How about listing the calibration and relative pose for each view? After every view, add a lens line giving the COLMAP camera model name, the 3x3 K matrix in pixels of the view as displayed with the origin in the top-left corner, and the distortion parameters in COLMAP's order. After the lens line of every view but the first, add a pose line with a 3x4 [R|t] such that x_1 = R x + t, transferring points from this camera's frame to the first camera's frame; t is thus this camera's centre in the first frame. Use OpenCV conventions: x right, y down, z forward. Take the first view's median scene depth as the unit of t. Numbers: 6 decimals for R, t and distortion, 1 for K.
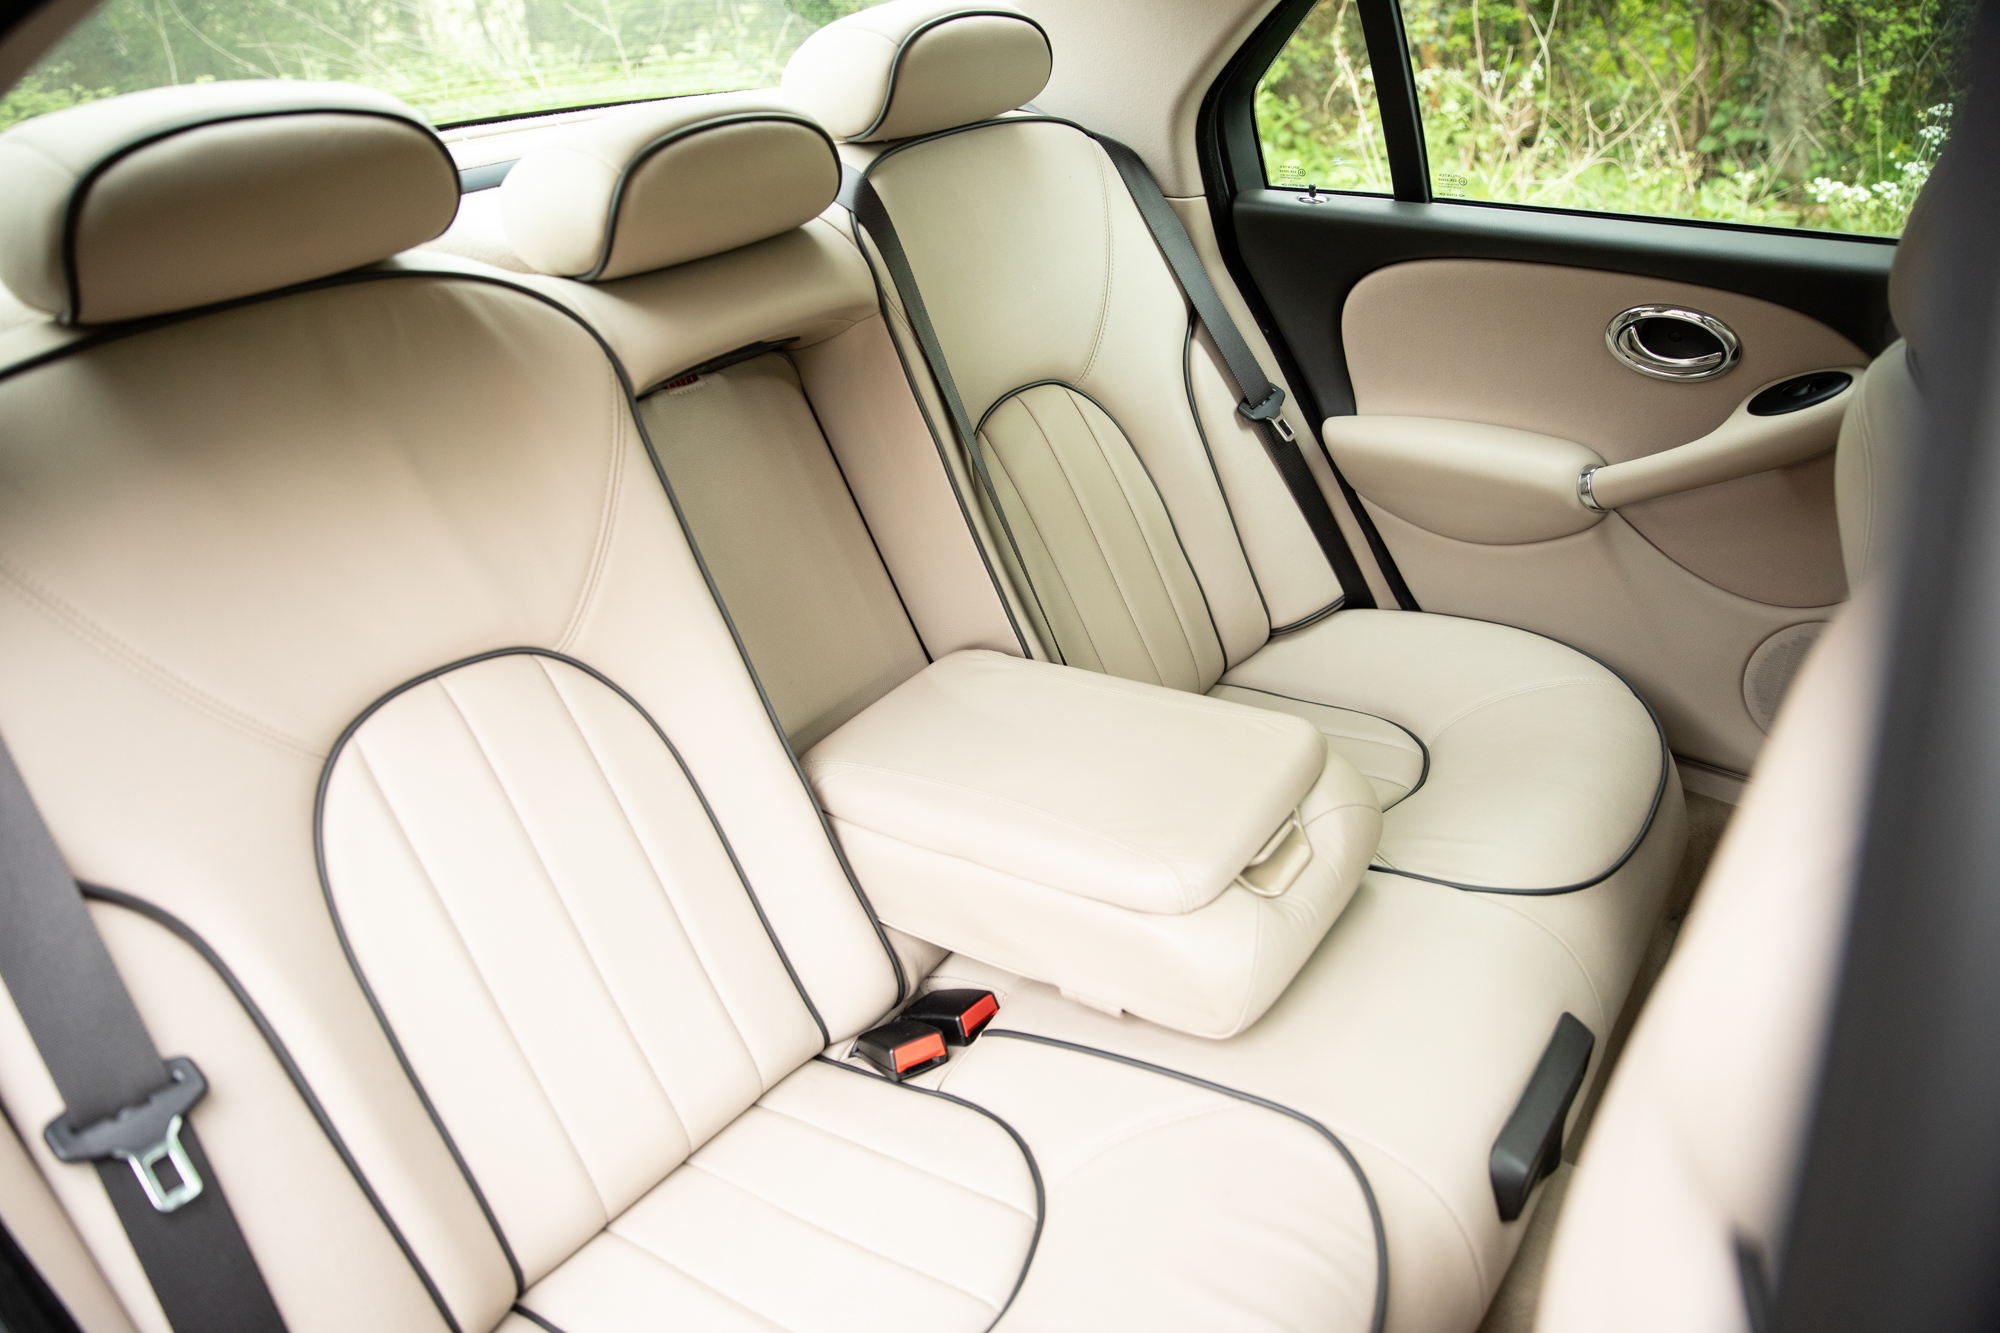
lens RADIAL K [[1393.9, 0, 1034.6], [0, 1393.9, 669.6], [0, 0, 1]] dist [-0.109719, 0.105054]
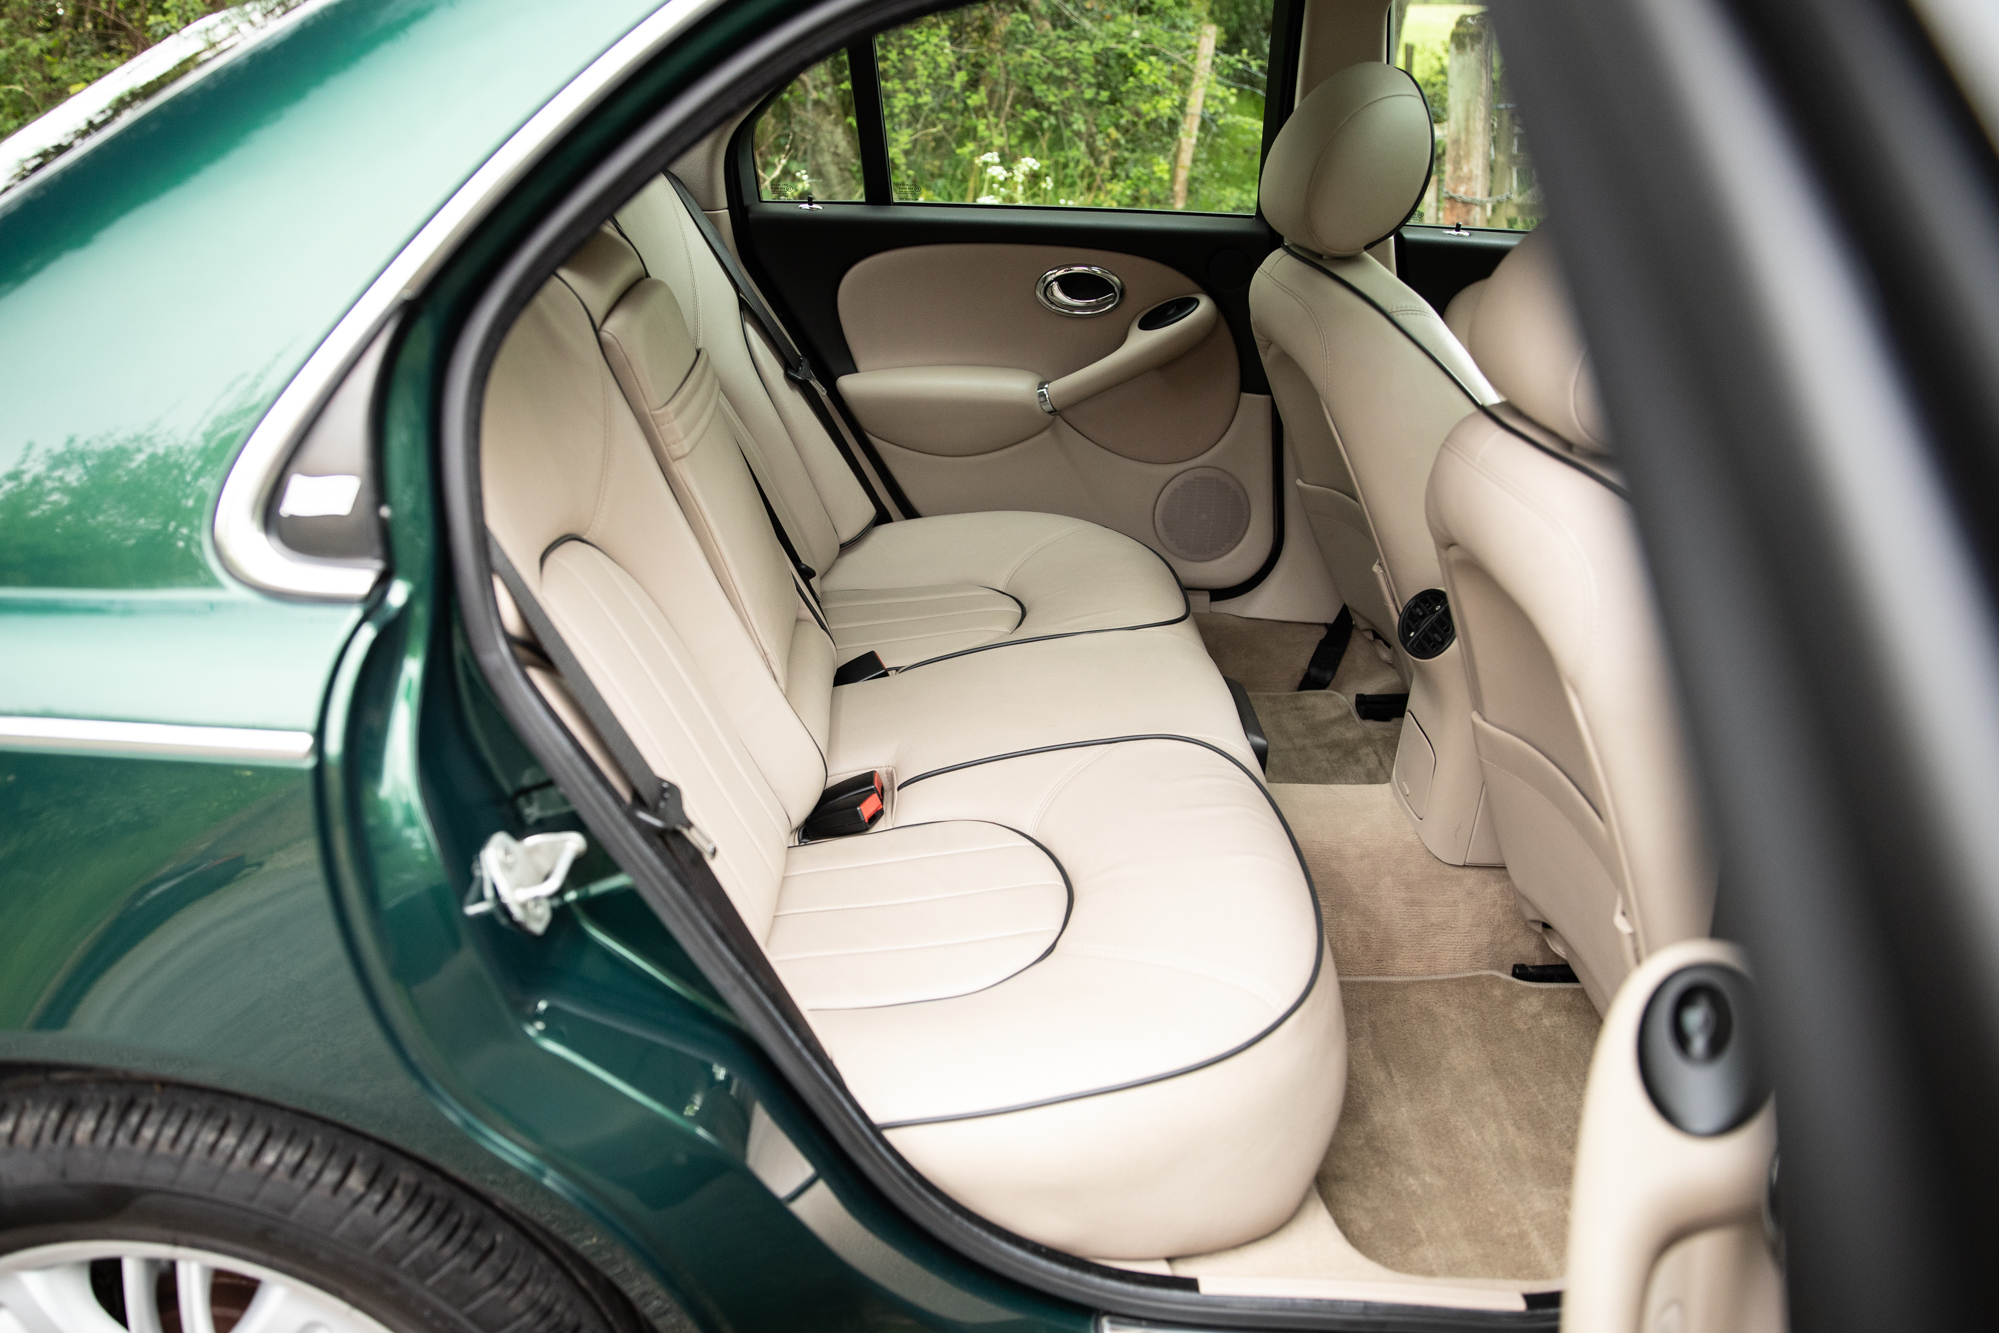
lens RADIAL K [[1393.2, 0, 1034.1], [0, 1393.2, 669.6], [0, 0, 1]] dist [-0.109719, 0.105054]
pose [[0.812141, -0.208841, 0.544804, -0.416911], [0.231381, 0.972464, 0.027857, 0.091151], [-0.535621, 0.103434, 0.838100, -0.145744]]
